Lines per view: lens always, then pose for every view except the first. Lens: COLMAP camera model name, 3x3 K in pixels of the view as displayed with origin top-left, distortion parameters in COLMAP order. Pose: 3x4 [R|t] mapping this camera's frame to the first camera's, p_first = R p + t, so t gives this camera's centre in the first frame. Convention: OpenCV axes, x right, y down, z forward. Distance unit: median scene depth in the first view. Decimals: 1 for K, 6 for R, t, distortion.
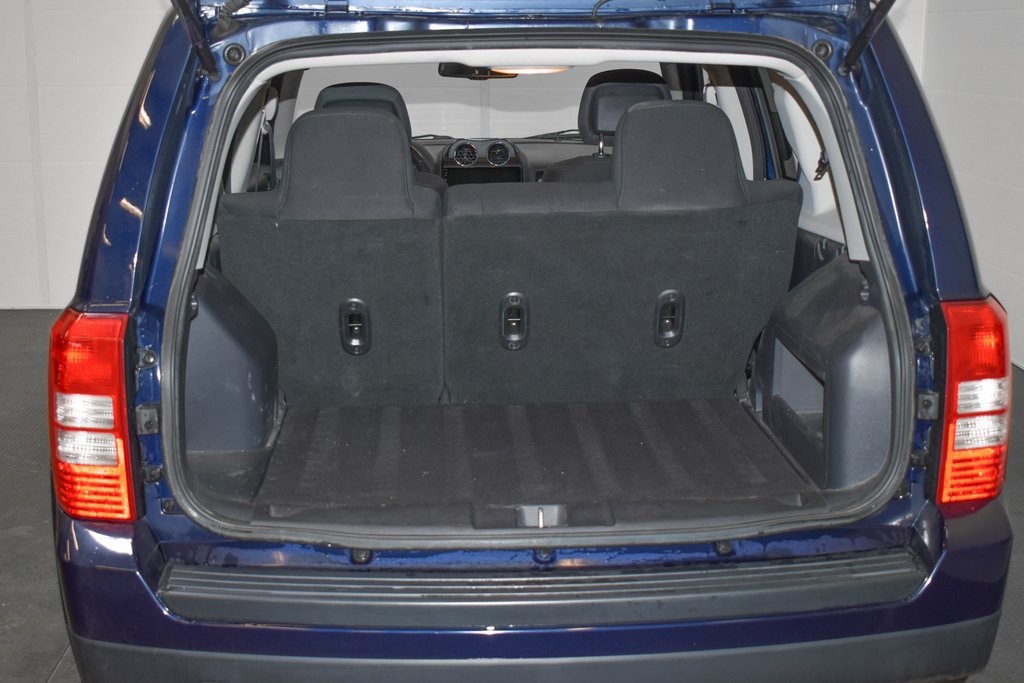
lens RADIAL K [[1498.8, 0, 497.4], [0, 1498.8, 341.3], [0, 0, 1]] dist [-0.024631, -0.052860]
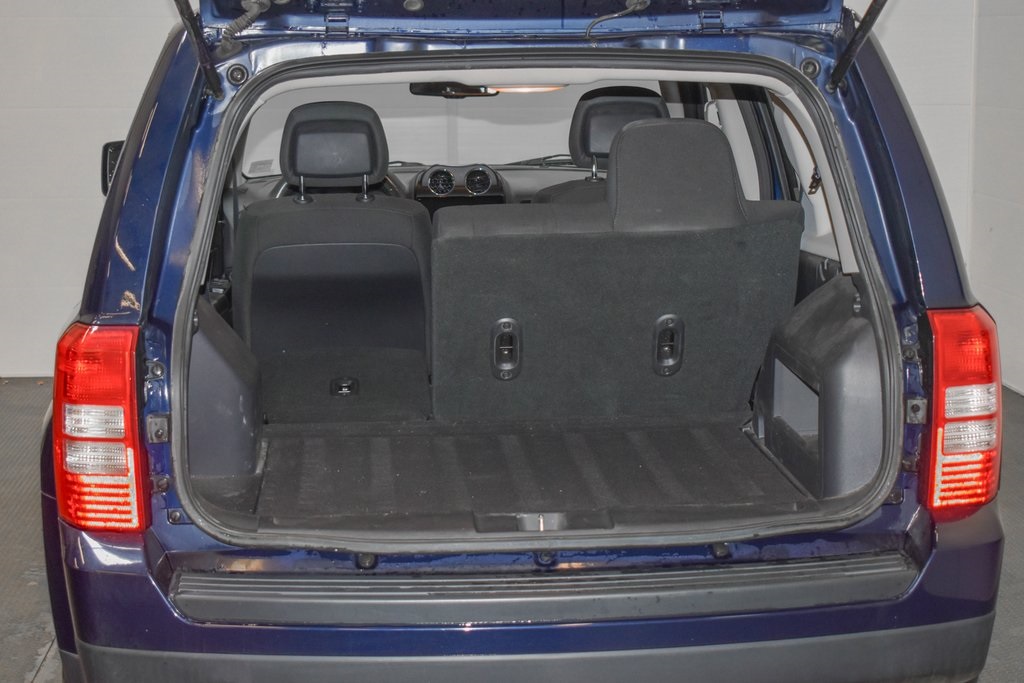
lens RADIAL K [[1969.5, 0, 512.0], [0, 1969.5, 341.5], [0, 0, 1]] dist [-0.023648, -0.040786]
pose [[0.999569, -0.008059, 0.028234, -0.027453], [0.009459, 0.998714, -0.049804, 0.059202], [-0.027797, 0.050049, 0.998360, -0.338912]]
